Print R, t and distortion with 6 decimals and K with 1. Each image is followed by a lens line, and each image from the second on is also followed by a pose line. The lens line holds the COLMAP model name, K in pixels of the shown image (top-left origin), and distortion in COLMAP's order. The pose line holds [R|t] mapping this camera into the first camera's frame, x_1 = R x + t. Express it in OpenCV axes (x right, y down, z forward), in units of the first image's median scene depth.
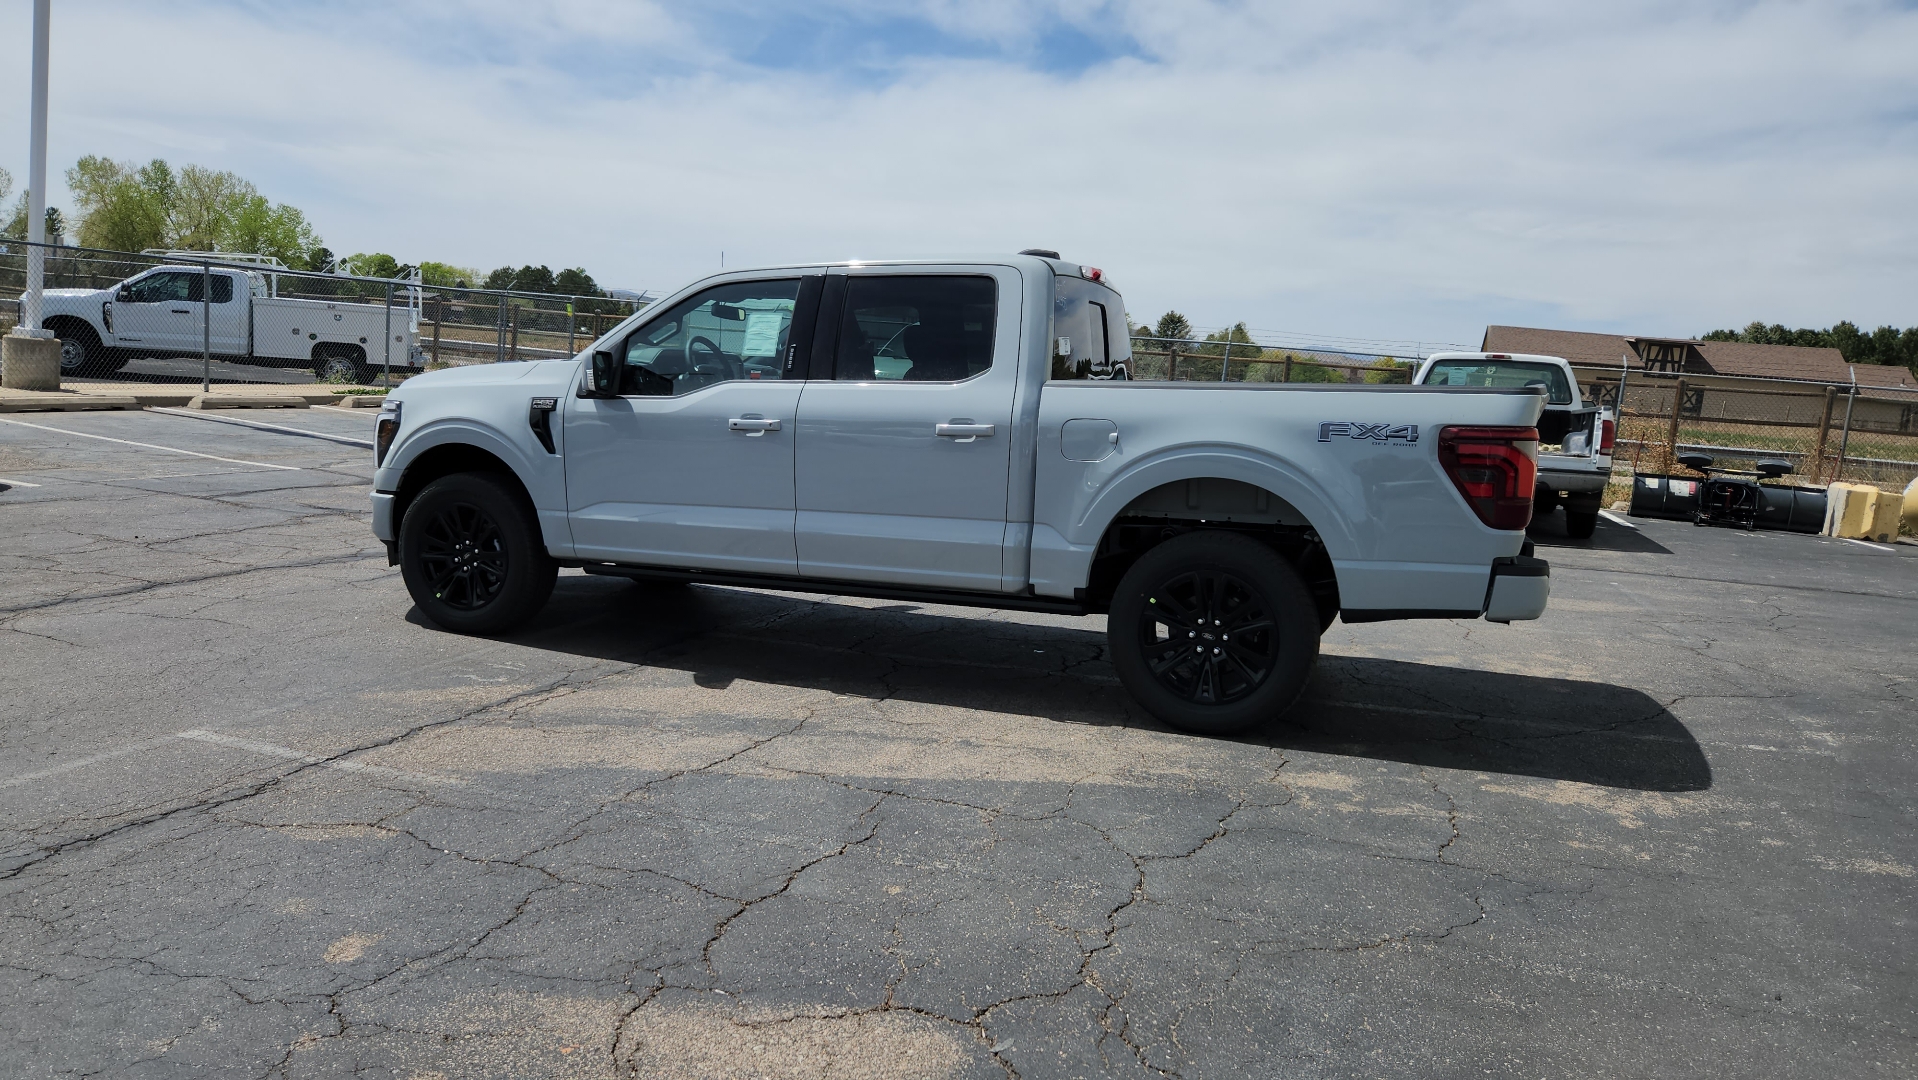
lens RADIAL K [[1282.1, 0, 921.3], [0, 1282.1, 545.5], [0, 0, 1]] dist [0.073060, -0.058675]
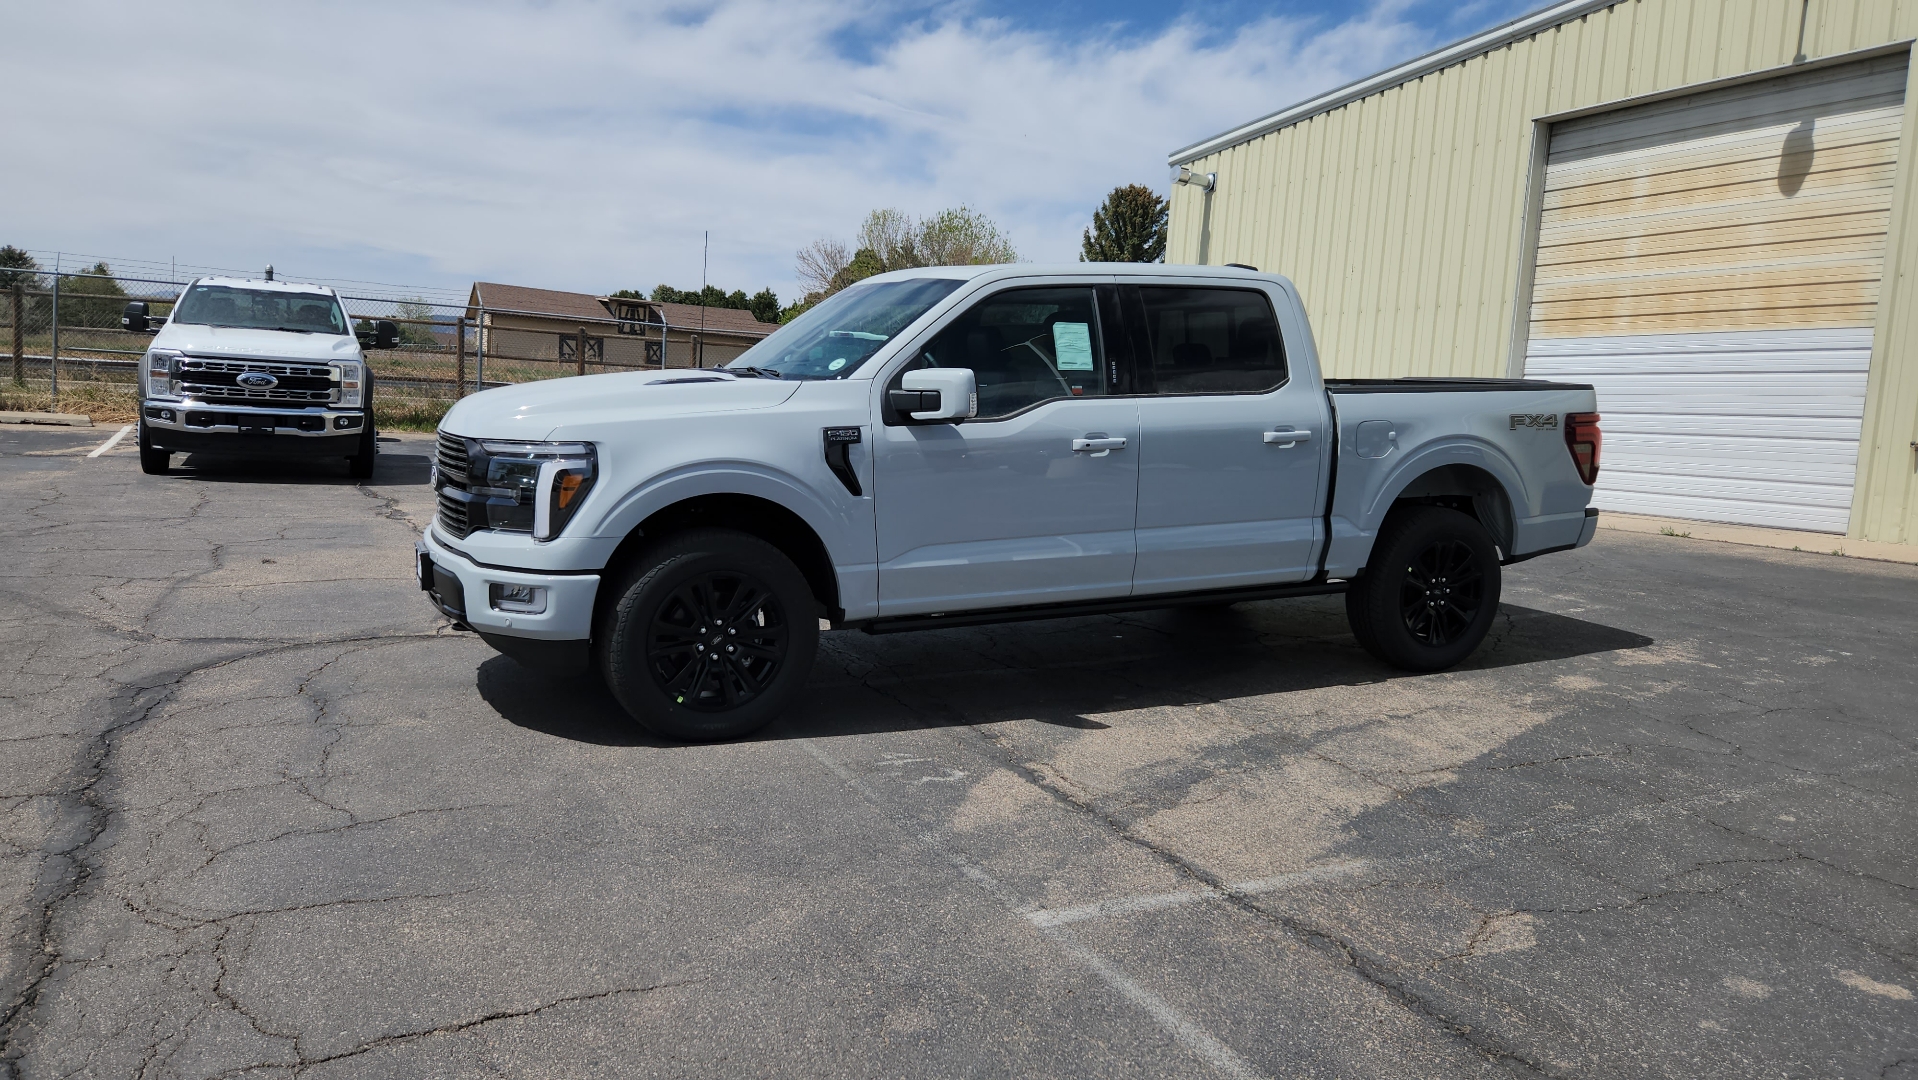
lens RADIAL K [[1282.1, 0, 921.3], [0, 1282.1, 545.5], [0, 0, 1]] dist [0.073060, -0.058675]
pose [[0.691833, -0.123421, 0.711432, -0.885603], [0.096451, 0.992250, 0.078344, -0.105128], [-0.715587, 0.014417, 0.698375, 0.429357]]
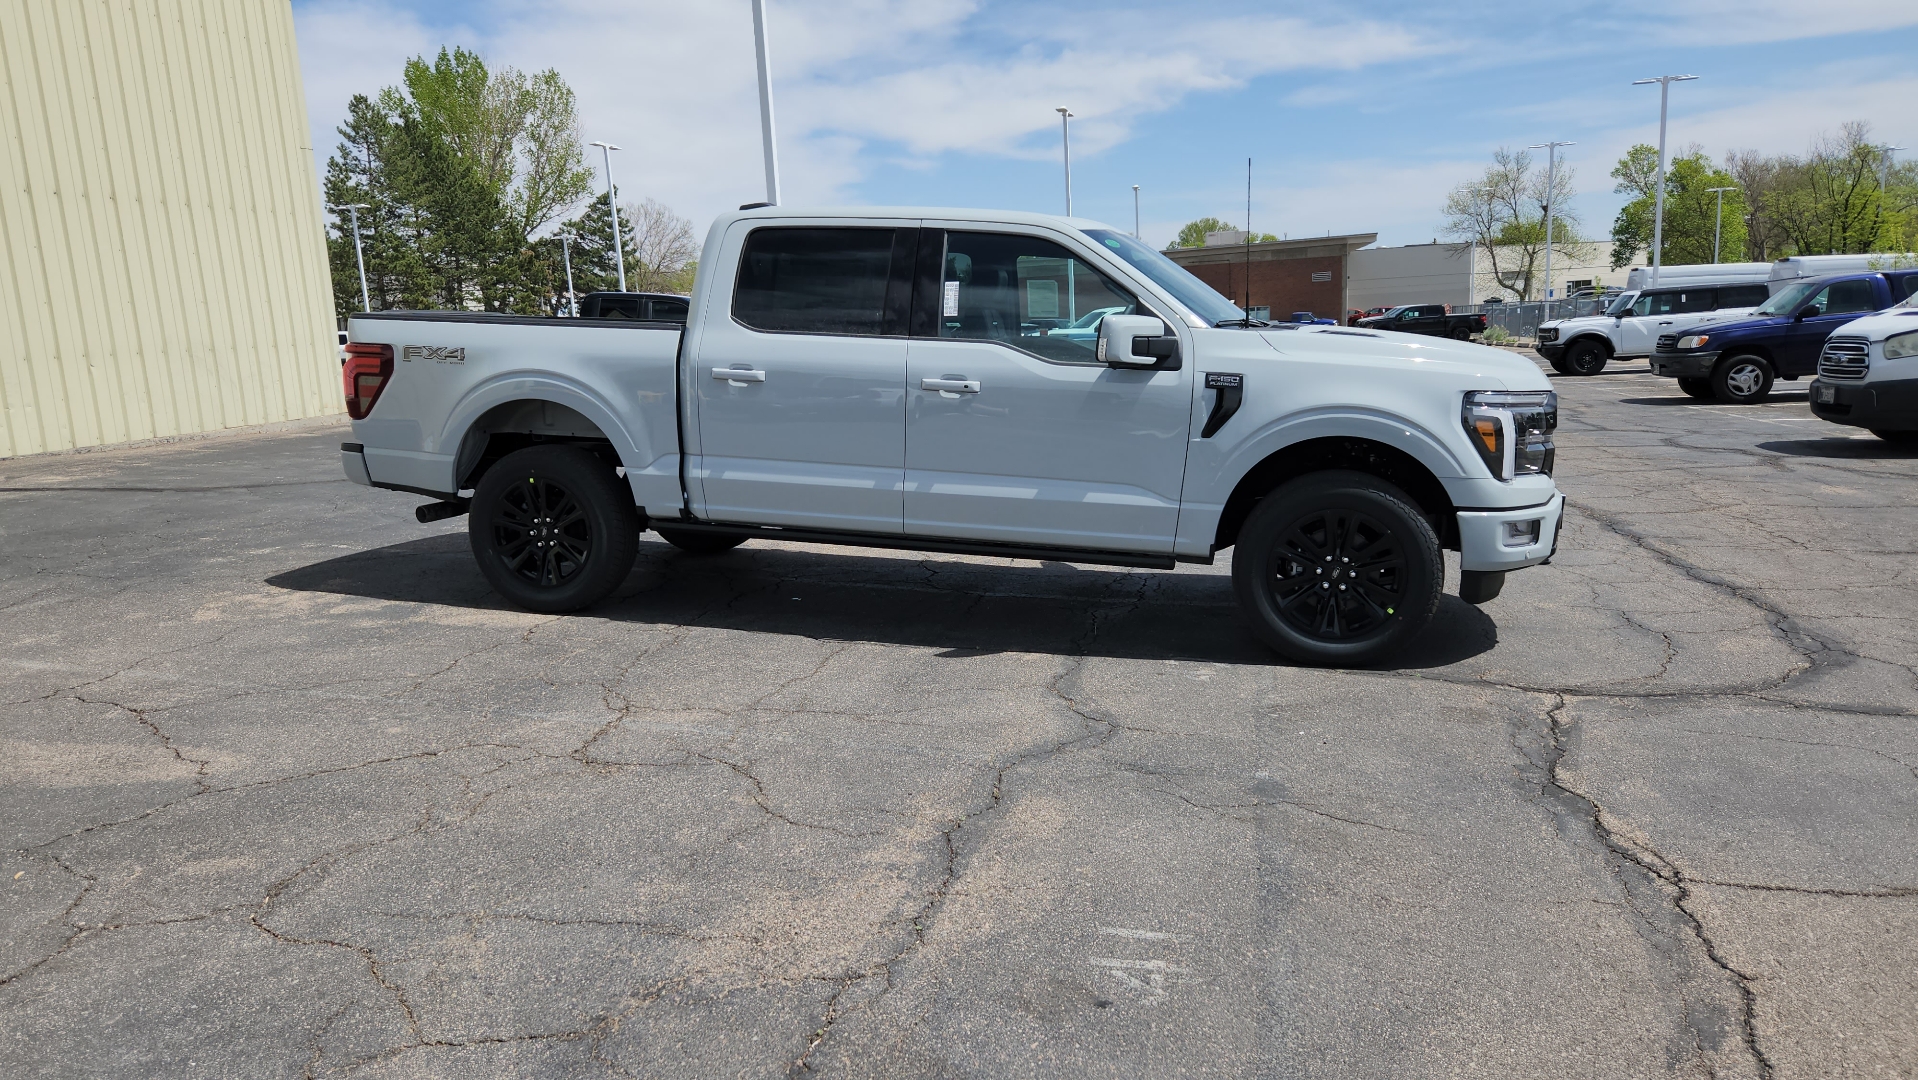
lens RADIAL K [[1273.1, 0, 923.3], [0, 1273.1, 537.6], [0, 0, 1]] dist [0.070022, -0.057619]
pose [[-0.994197, -0.031293, -0.102920, 0.109321], [-0.059701, 0.956393, 0.285917, -0.291324], [0.089485, 0.290403, -0.952711, 2.238941]]
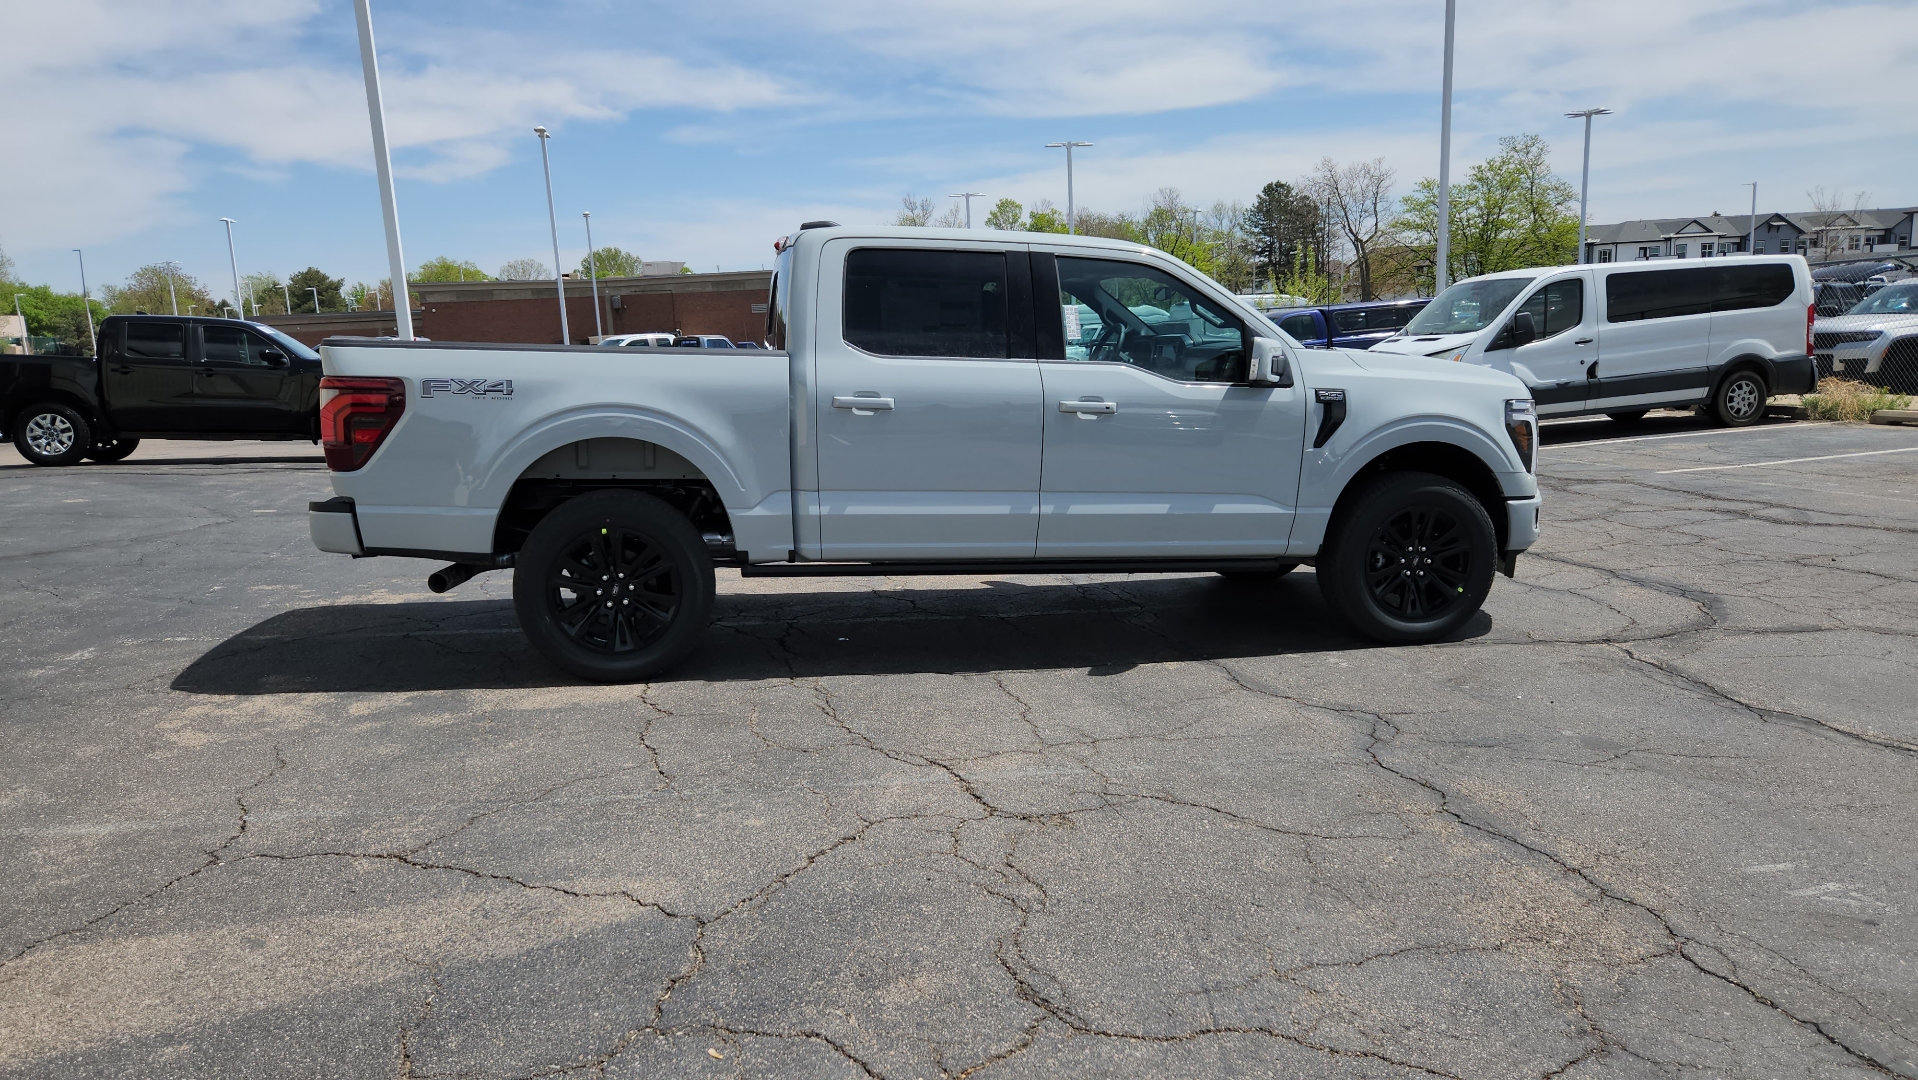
lens RADIAL K [[1277.3, 0, 917.5], [0, 1277.3, 539.5], [0, 0, 1]] dist [0.071586, -0.061058]
pose [[-0.854829, 0.034544, -0.517758, 0.607537], [-0.099852, 0.968184, 0.229453, -0.241419], [0.509211, 0.247843, -0.824183, 2.058256]]
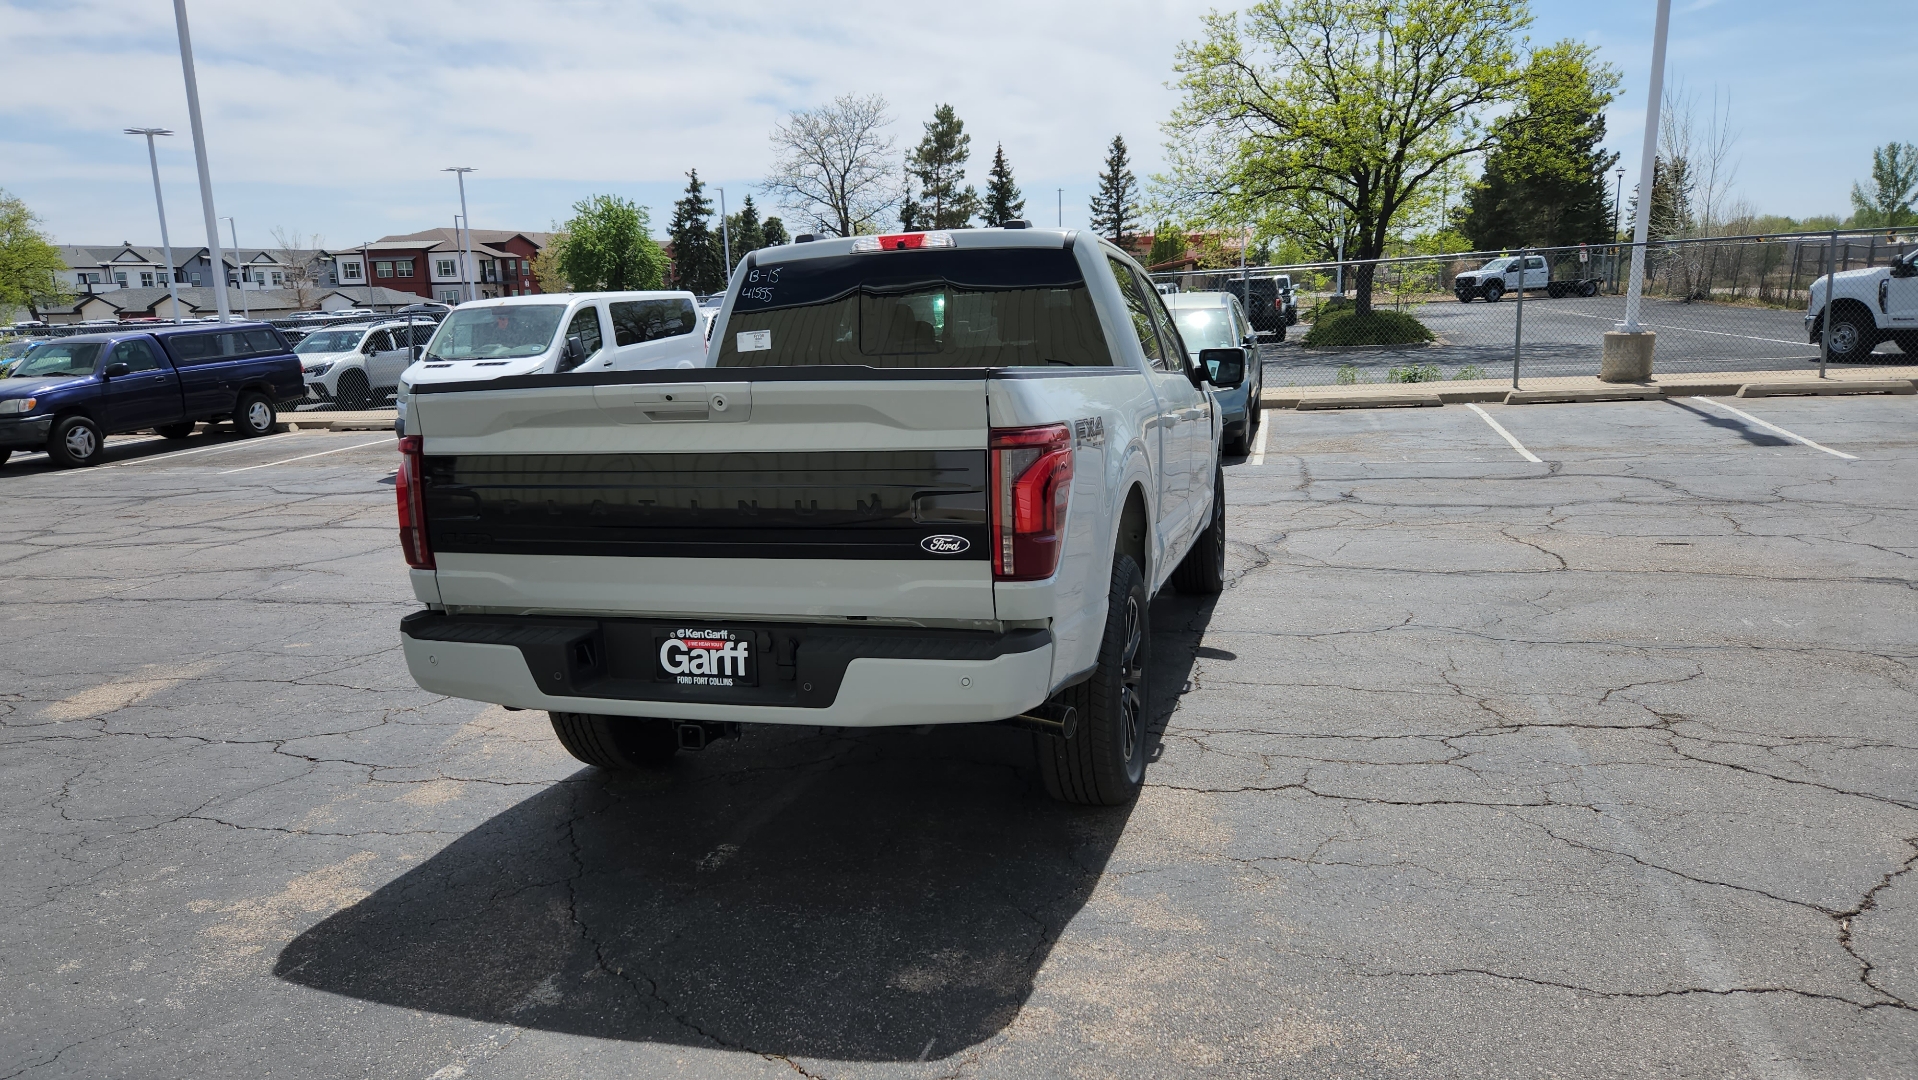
lens RADIAL K [[1284.5, 0, 923.9], [0, 1284.5, 534.6], [0, 0, 1]] dist [0.071645, -0.061519]
pose [[0.057092, 0.095652, -0.993776, 1.026273], [-0.091026, 0.991753, 0.090228, -0.107663], [0.994211, 0.085308, 0.065328, 1.024784]]
